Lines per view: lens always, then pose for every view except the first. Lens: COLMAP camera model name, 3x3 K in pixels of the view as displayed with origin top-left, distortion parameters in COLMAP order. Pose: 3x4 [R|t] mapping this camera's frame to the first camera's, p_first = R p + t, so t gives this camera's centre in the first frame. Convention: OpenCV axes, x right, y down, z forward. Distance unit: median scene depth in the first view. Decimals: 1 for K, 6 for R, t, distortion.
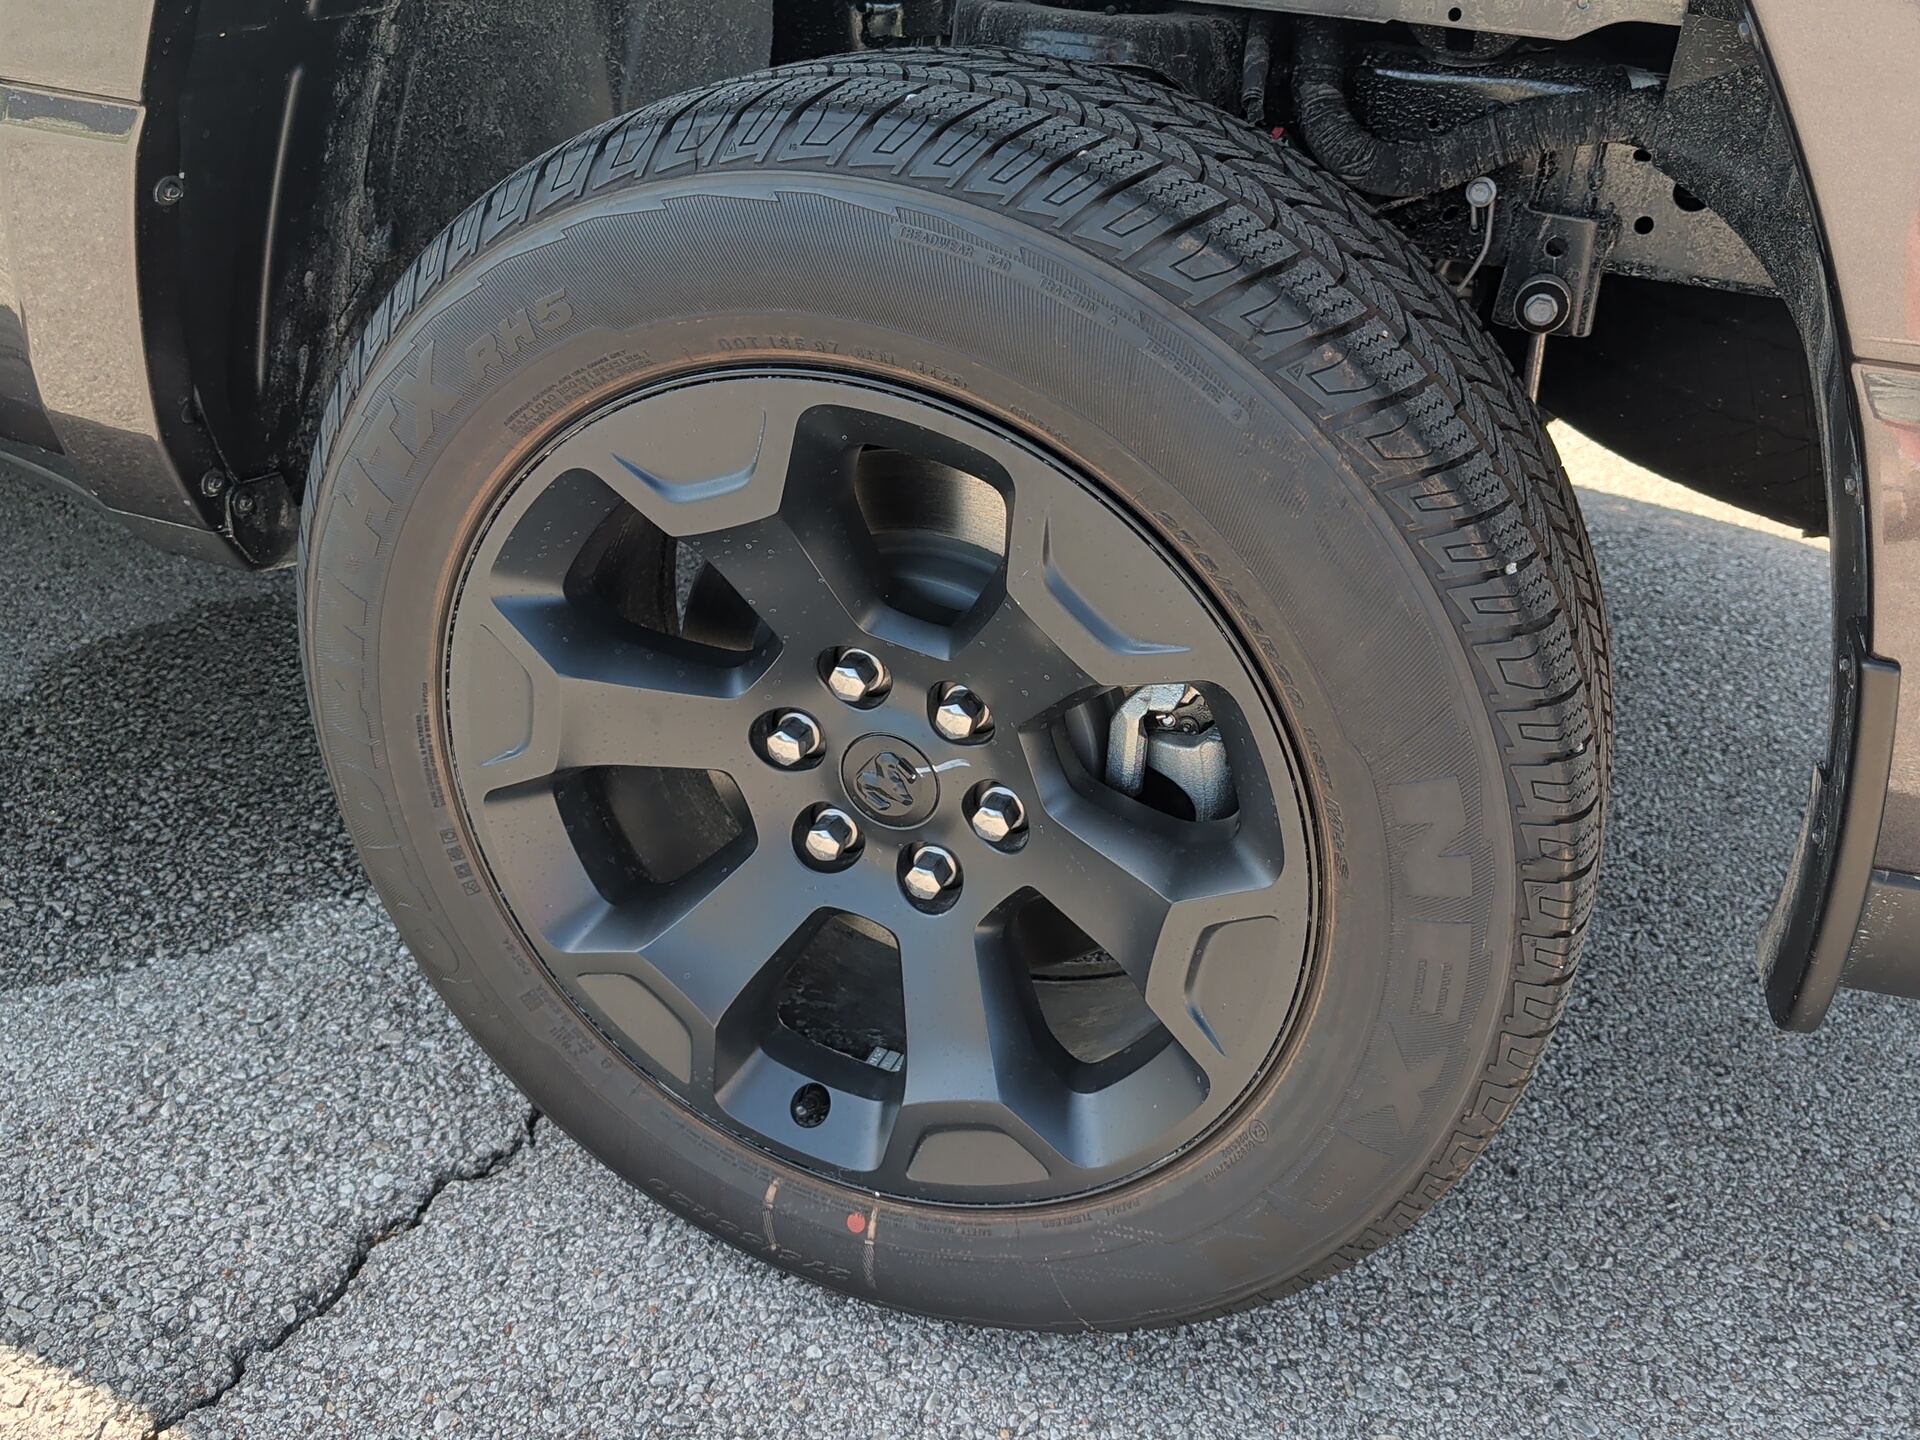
lens RADIAL K [[1683.4, 0, 960.0], [0, 1683.4, 720.0], [0, 0, 1]] dist [0.006584, -0.003119]
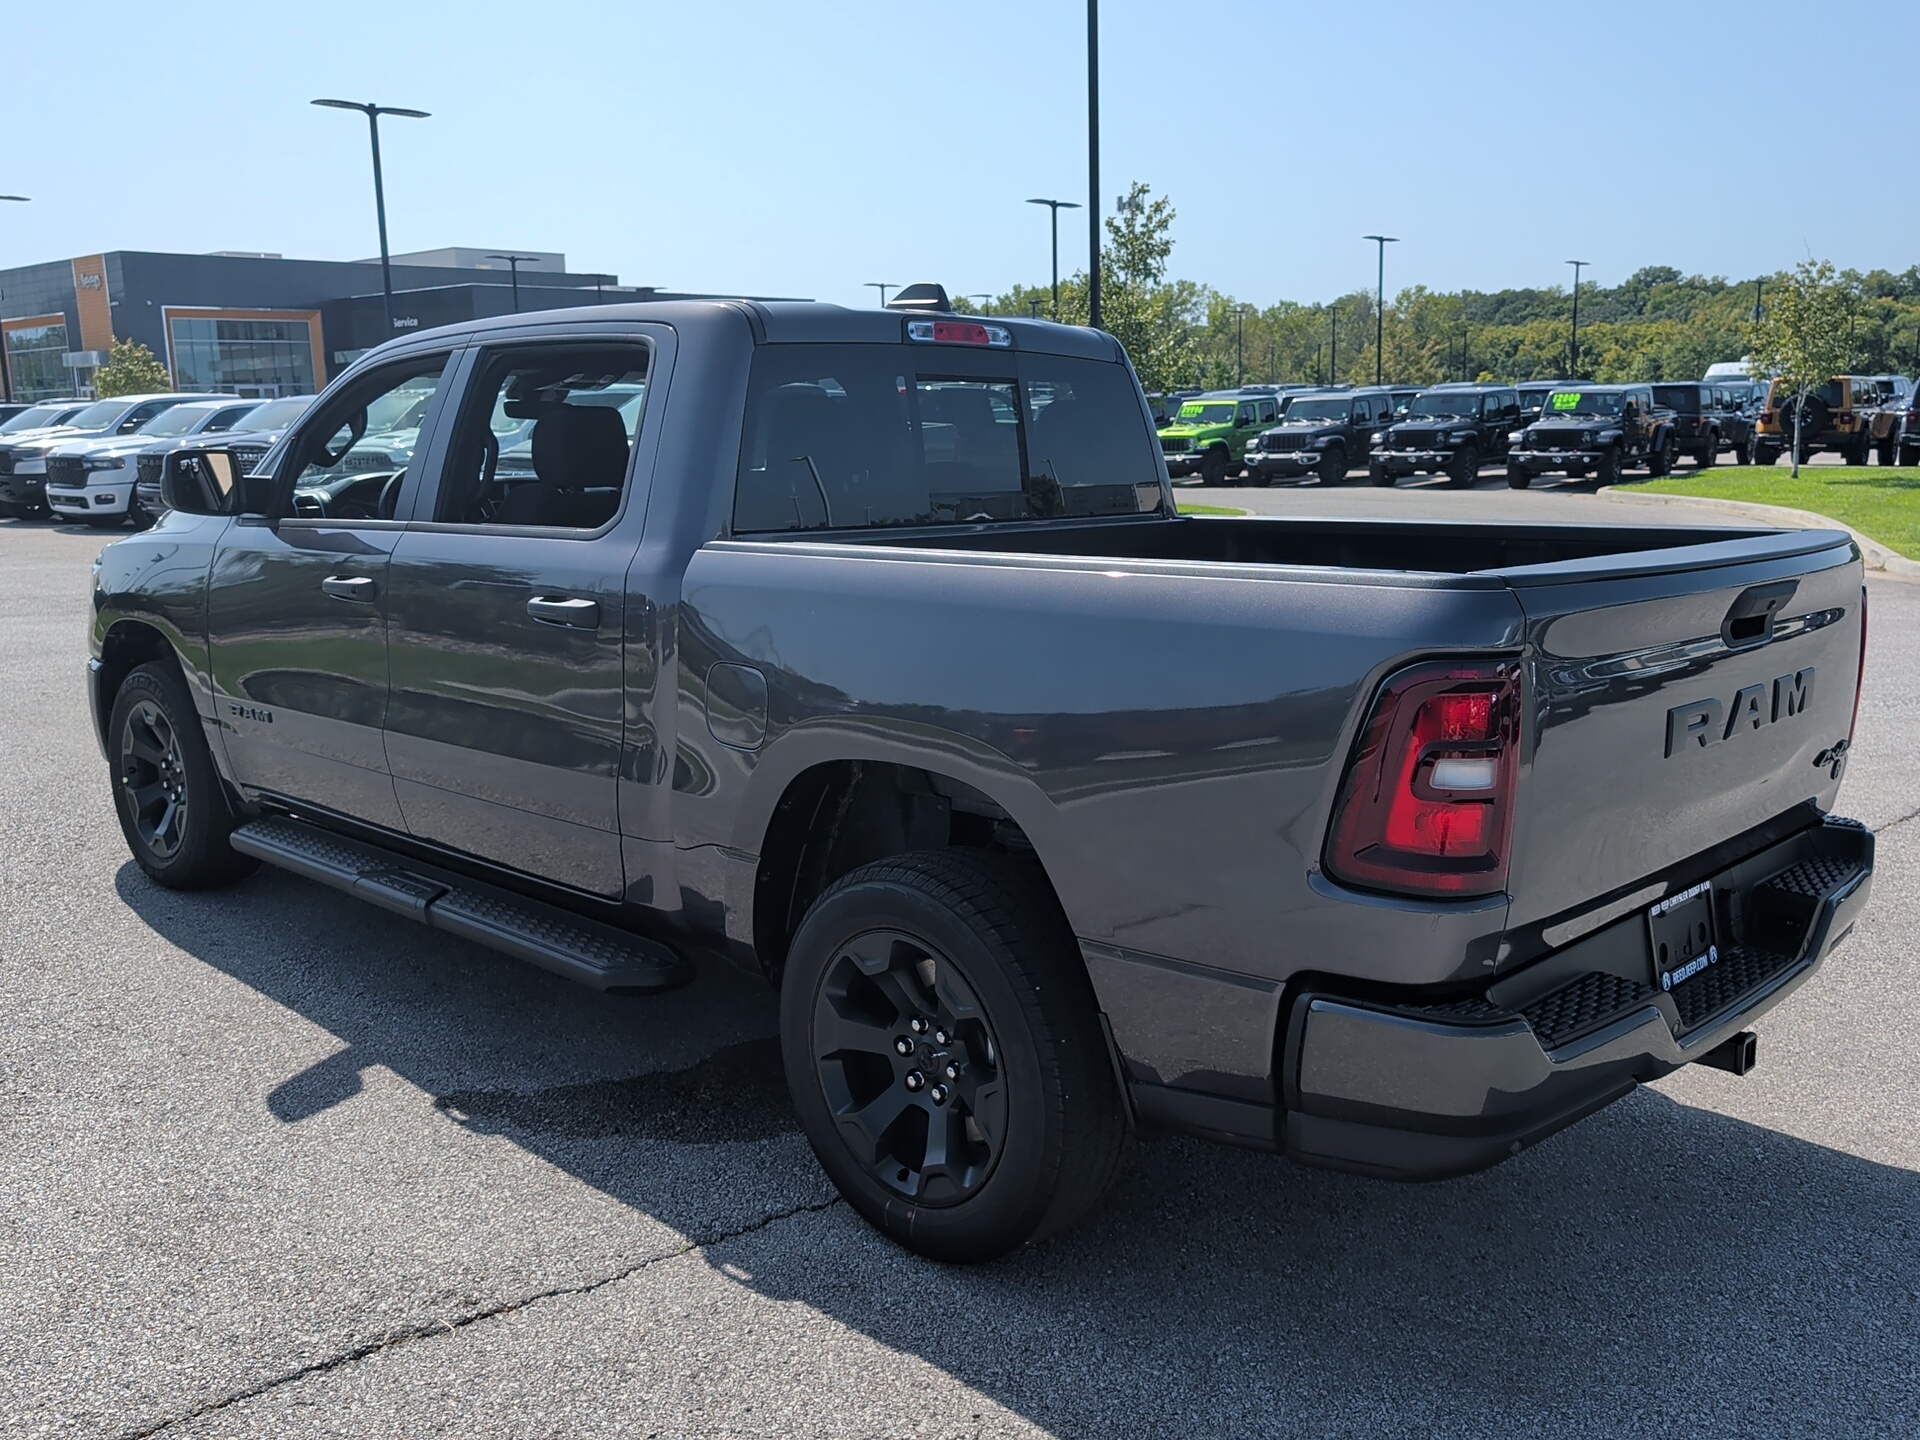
lens RADIAL K [[1683.4, 0, 960.0], [0, 1683.4, 720.0], [0, 0, 1]] dist [0.006584, -0.003119]
pose [[0.920883, 0.001908, -0.389834, 1.245199], [-0.141595, 0.933331, -0.329916, 0.474771], [0.363214, 0.359013, 0.859759, -1.951299]]
